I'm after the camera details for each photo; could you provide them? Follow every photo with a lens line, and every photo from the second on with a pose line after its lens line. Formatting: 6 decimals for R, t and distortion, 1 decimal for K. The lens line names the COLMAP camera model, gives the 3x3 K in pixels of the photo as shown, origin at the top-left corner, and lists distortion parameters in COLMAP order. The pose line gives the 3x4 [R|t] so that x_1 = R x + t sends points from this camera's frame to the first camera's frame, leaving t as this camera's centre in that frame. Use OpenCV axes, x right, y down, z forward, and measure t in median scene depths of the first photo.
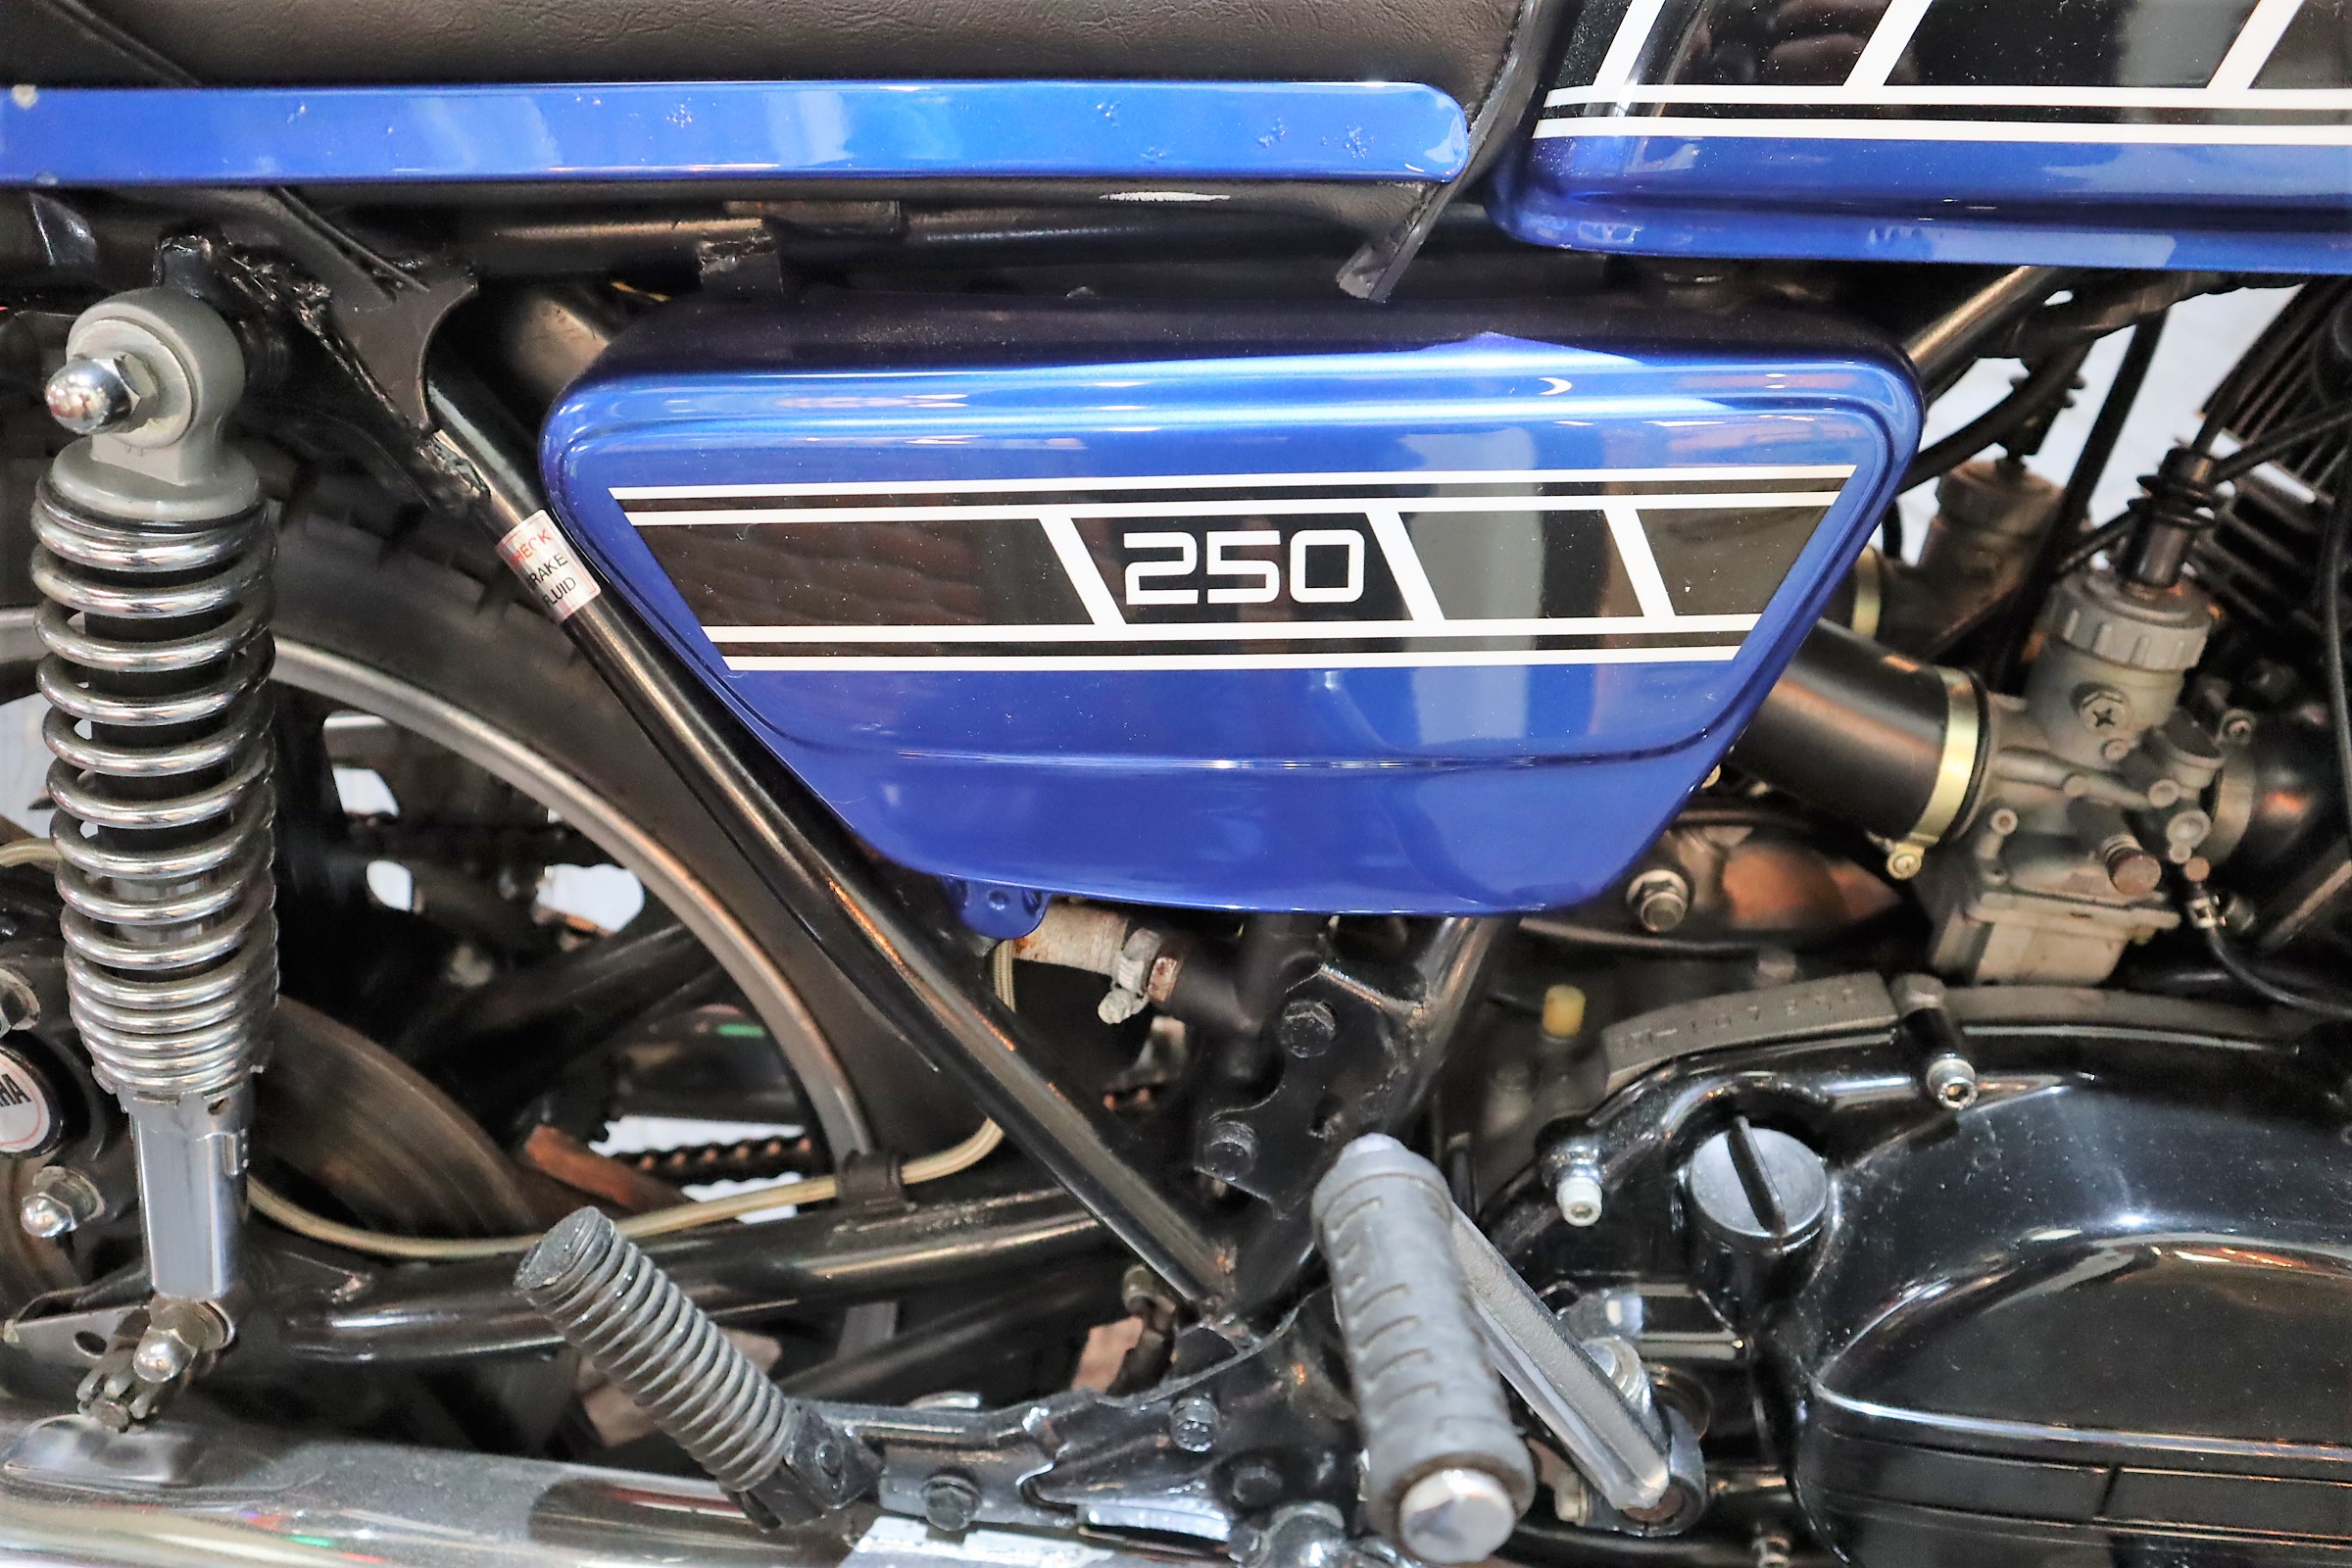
lens RADIAL K [[1714.0, 0, 1176.0], [0, 1714.0, 784.0], [0, 0, 1]] dist [-0.120876, 0.114555]
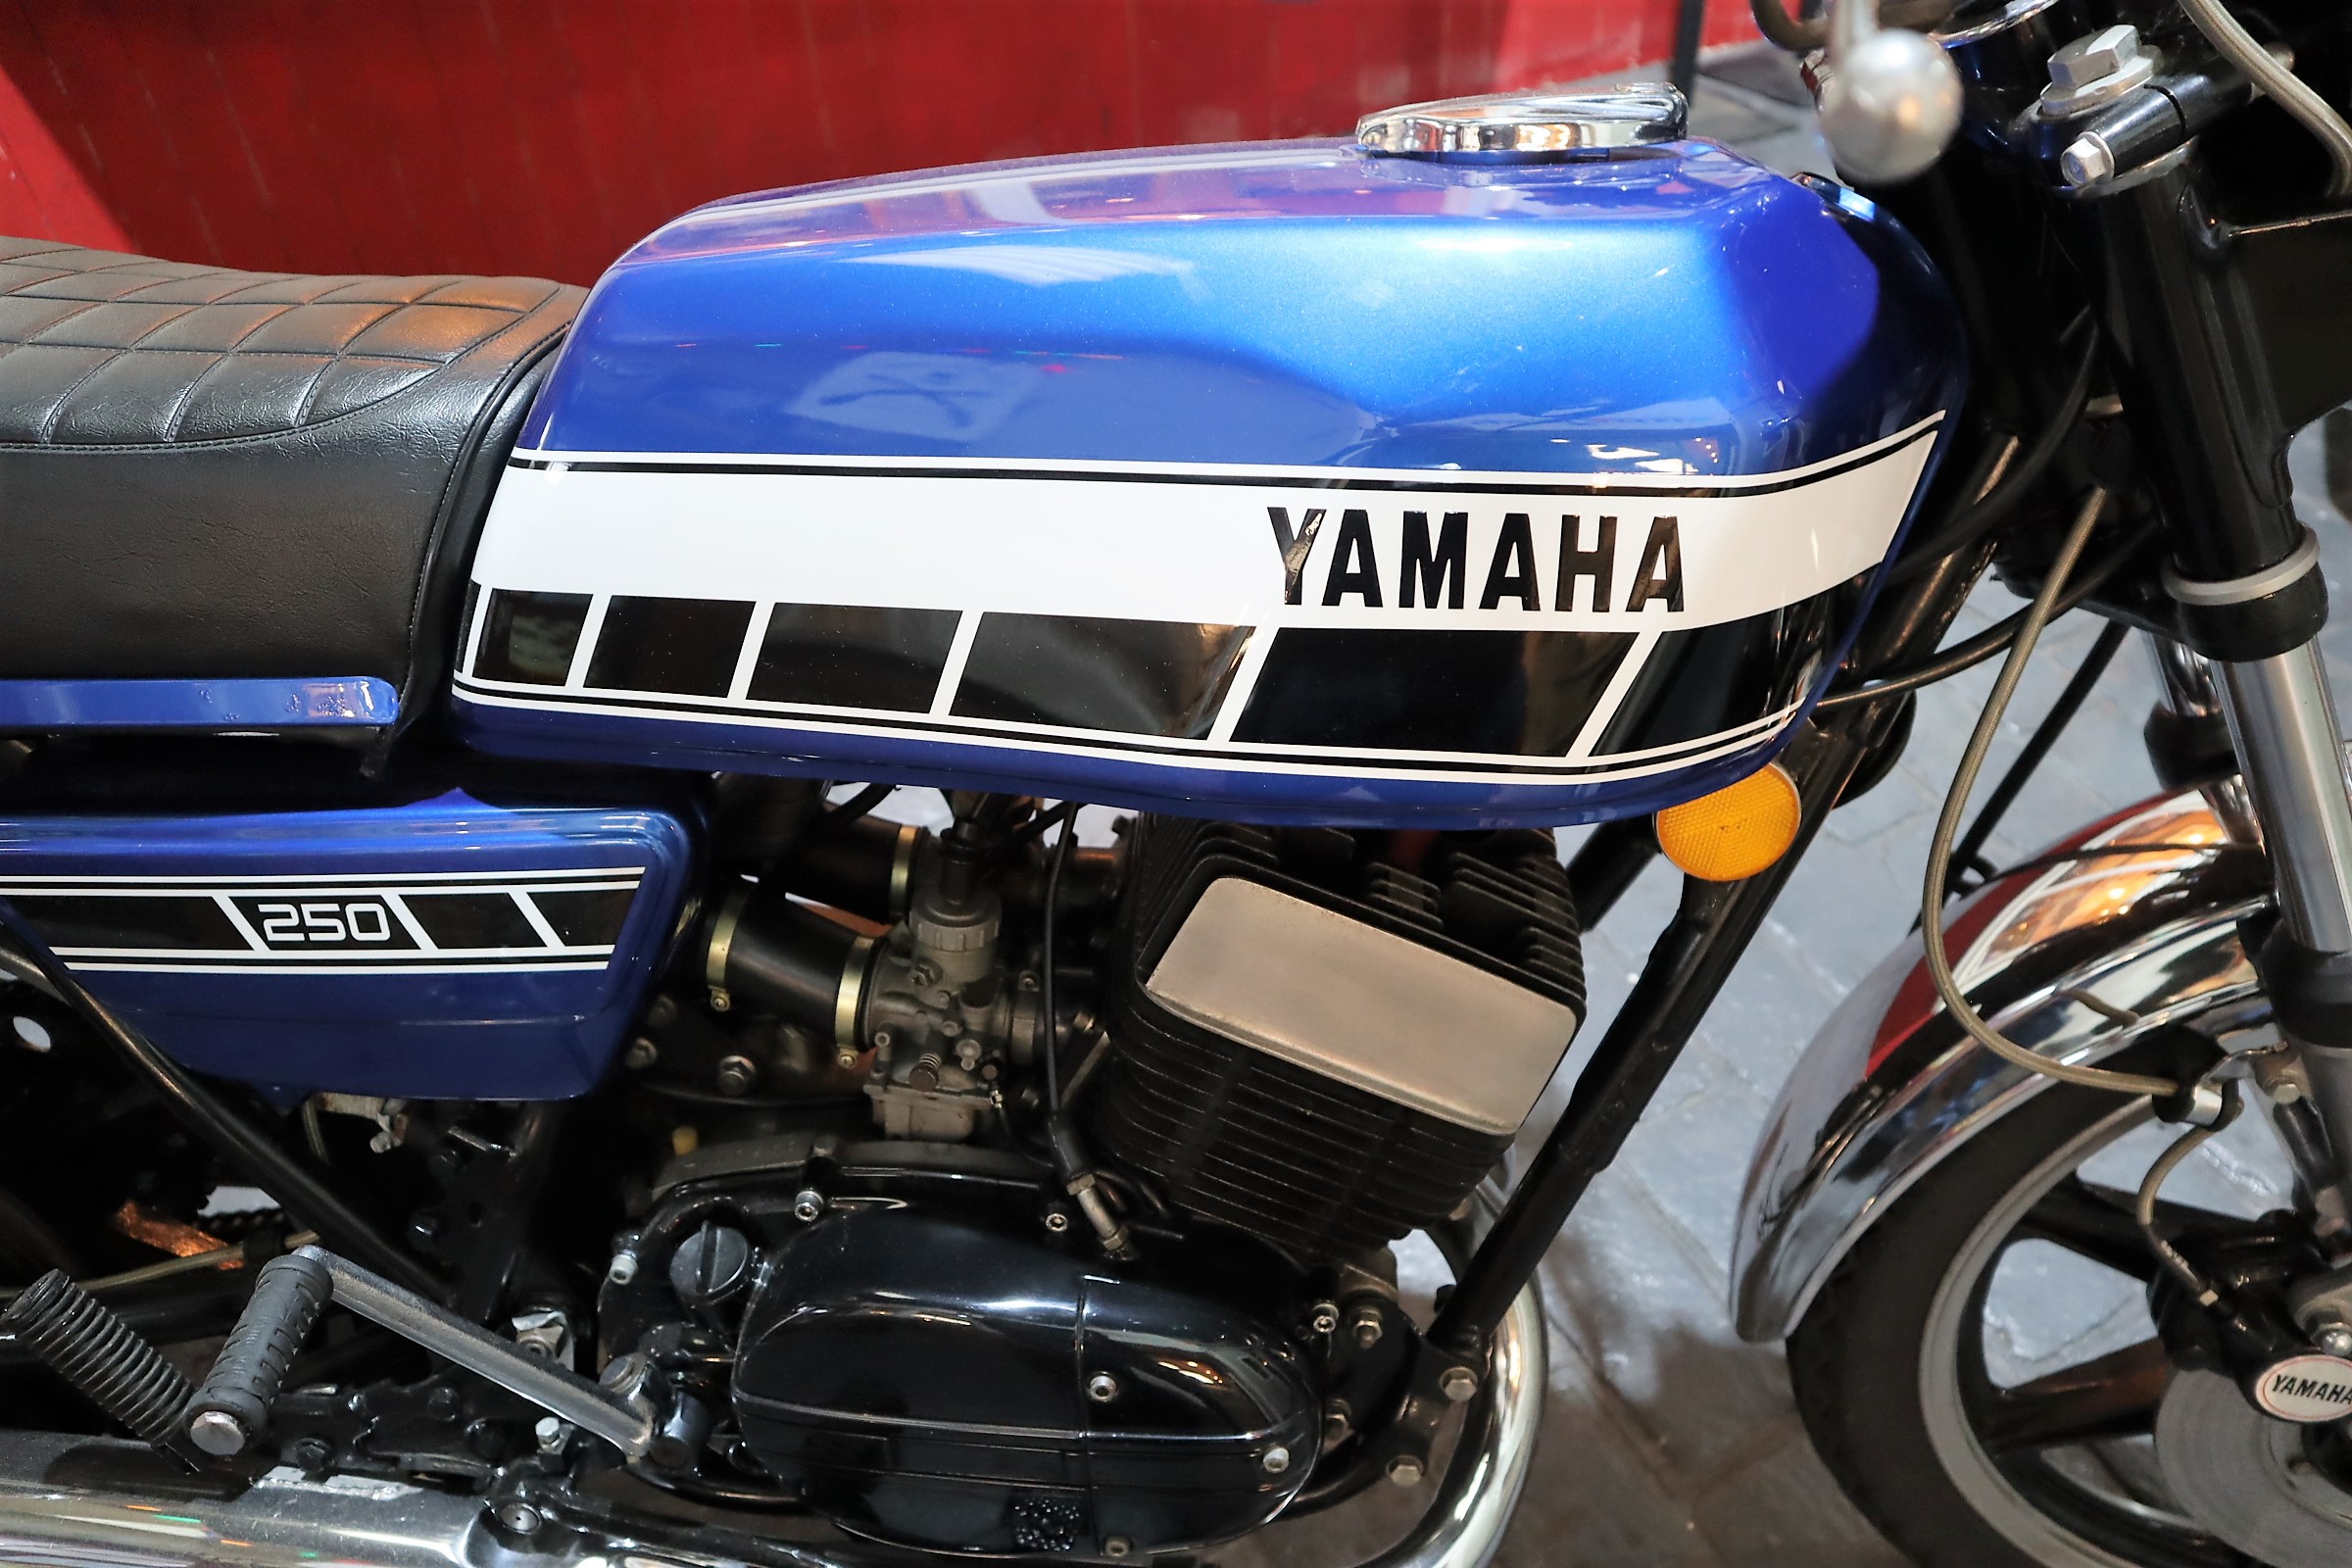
lens RADIAL K [[1714.0, 0, 1176.0], [0, 1714.0, 784.0], [0, 0, 1]] dist [-0.120876, 0.114555]
pose [[0.999984, -0.005598, 0.000753, 0.931550], [0.005602, 0.999973, -0.004713, -0.257106], [-0.000726, 0.004717, 0.999989, -0.763395]]
